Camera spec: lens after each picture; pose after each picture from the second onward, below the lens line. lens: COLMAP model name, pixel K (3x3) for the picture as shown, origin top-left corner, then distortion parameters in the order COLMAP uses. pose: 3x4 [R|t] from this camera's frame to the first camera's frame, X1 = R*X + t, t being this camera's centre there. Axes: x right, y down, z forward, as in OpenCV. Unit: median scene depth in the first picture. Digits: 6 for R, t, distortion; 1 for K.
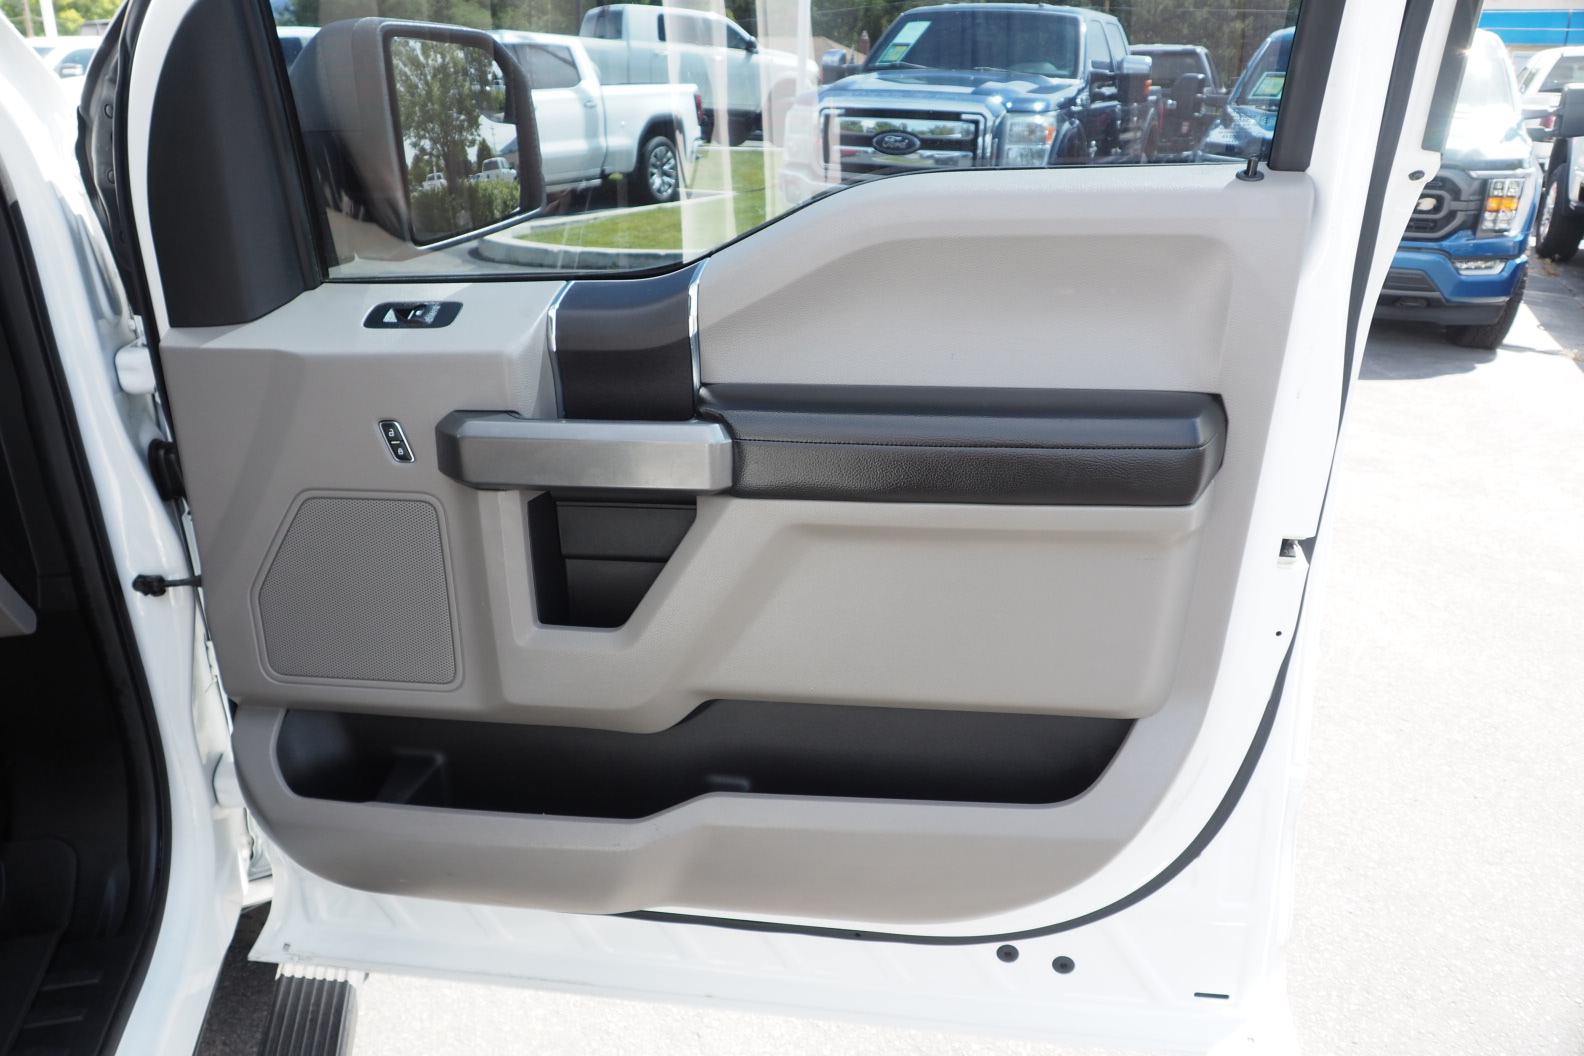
lens RADIAL K [[1131.6, 0, 788.5], [0, 1131.6, 530.9], [0, 0, 1]] dist [-0.022614, -0.002226]
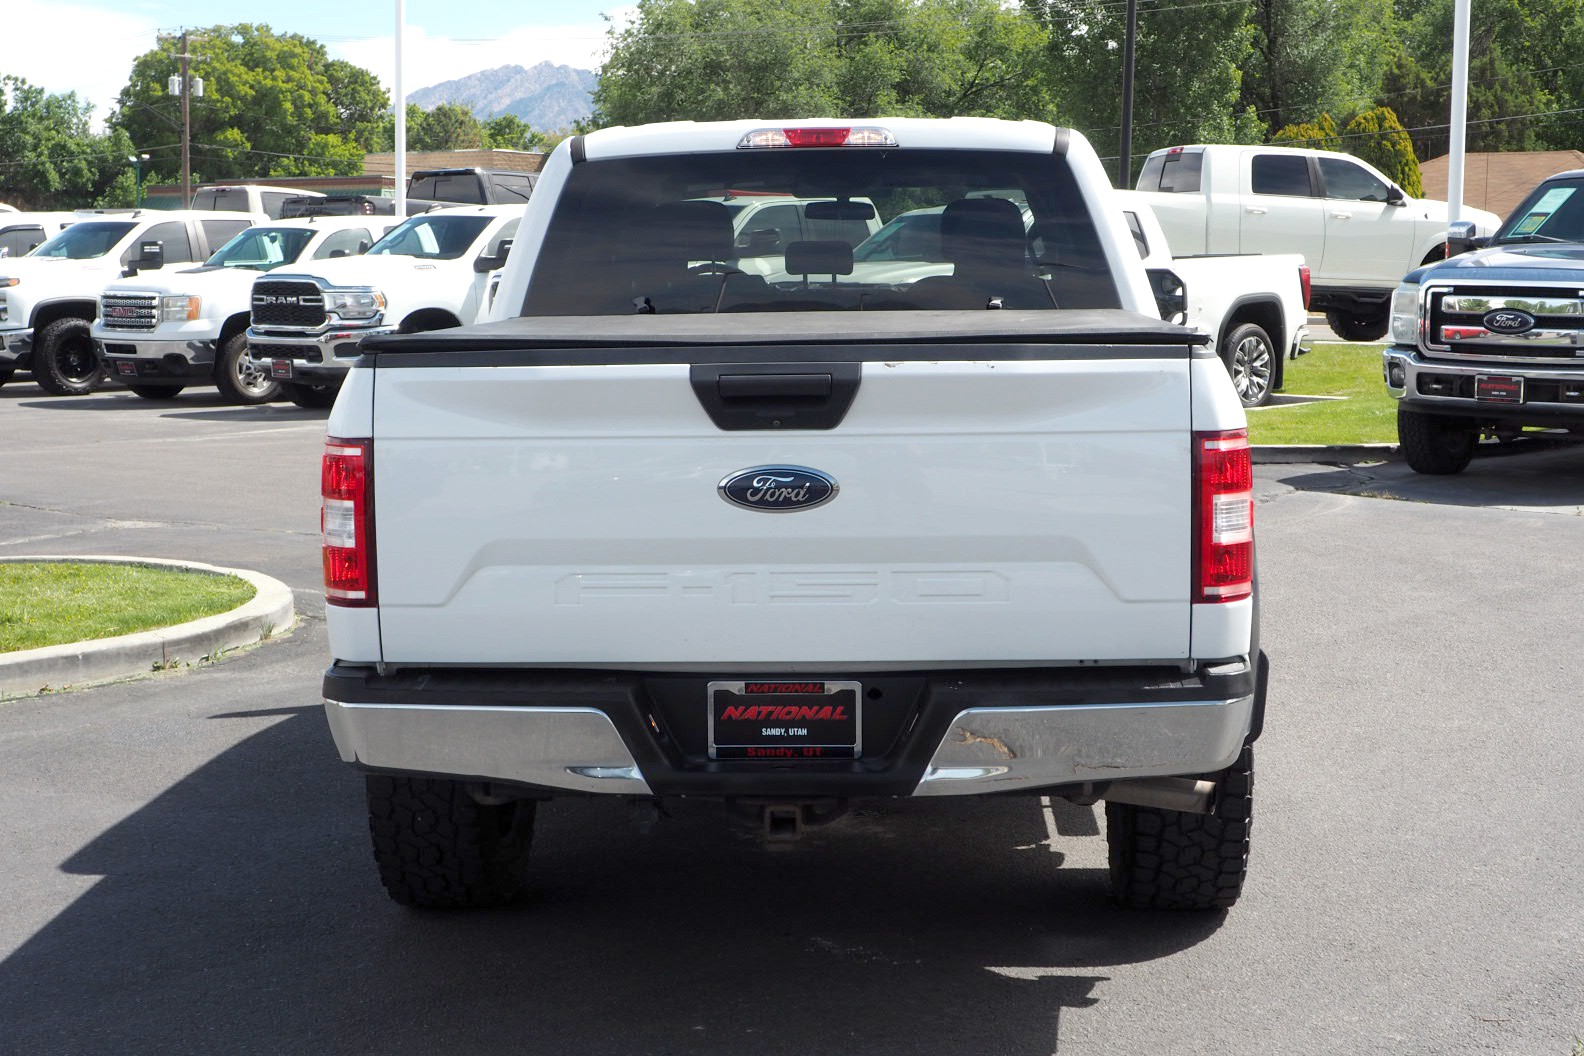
lens RADIAL K [[2391.4, 0, 792.5], [0, 2391.4, 522.7], [0, 0, 1]] dist [-0.010862, 0.051568]
pose [[0.956500, 0.017644, -0.291197, 0.093839], [-0.091662, 0.965794, -0.242567, 0.298588], [0.276957, 0.258708, 0.925400, -0.808037]]
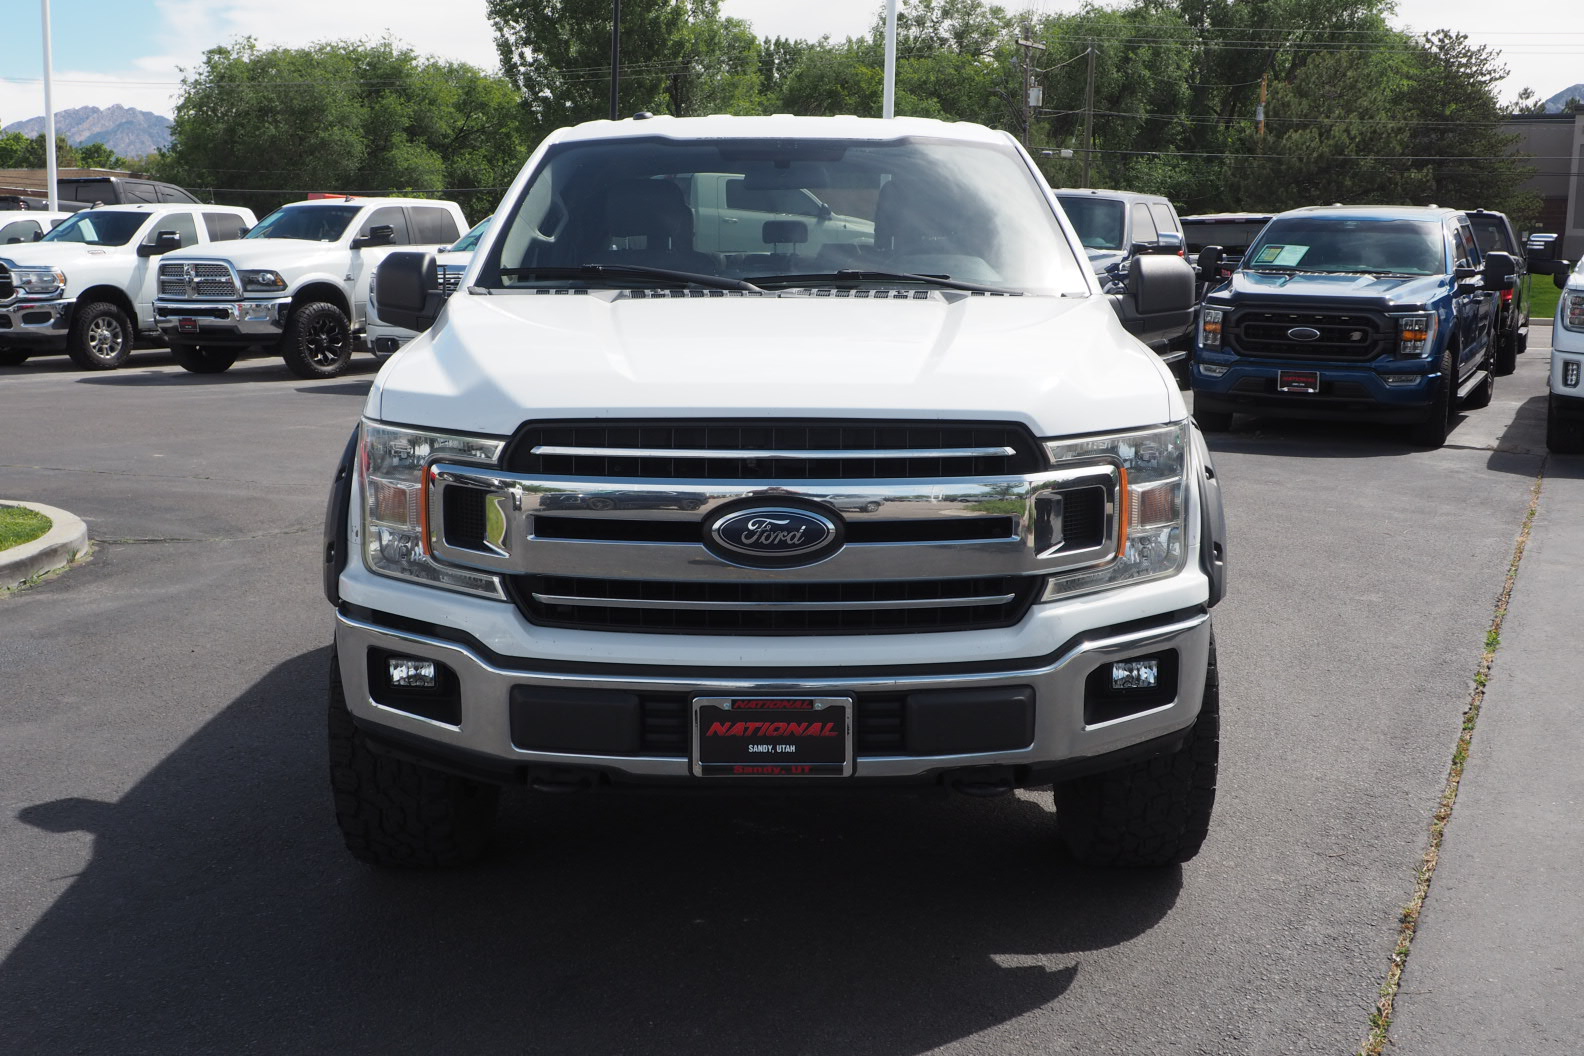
lens RADIAL K [[1676.8, 0, 791.7], [0, 1676.8, 531.0], [0, 0, 1]] dist [-0.006819, -0.009561]
pose [[0.999677, 0.003452, -0.025190, -0.054110], [-0.008592, 0.978322, -0.206910, 0.269690], [0.023929, 0.207059, 0.978036, -0.706863]]
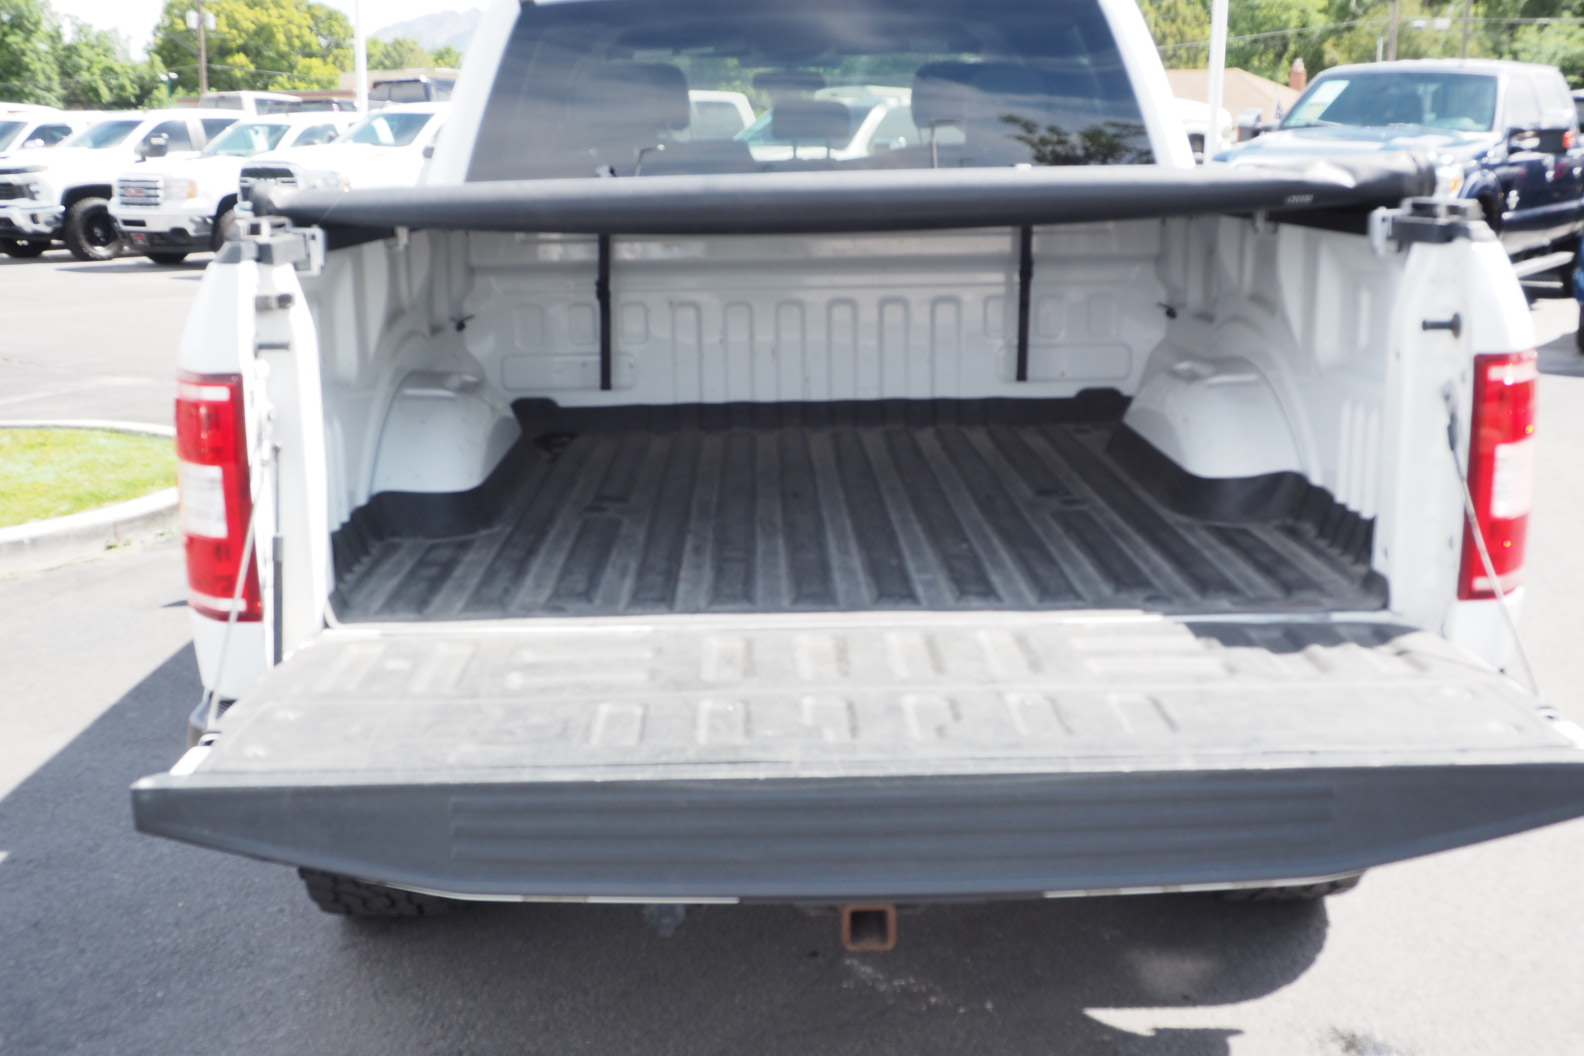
lens RADIAL K [[1704.6, 0, 770.8], [0, 1704.6, 528.0], [0, 0, 1]] dist [-0.006693, -0.011685]
pose [[0.973171, 0.032632, -0.227758, -0.019154], [-0.066515, 0.987526, -0.142719, 0.211629], [0.220259, 0.154040, 0.963202, -0.563730]]
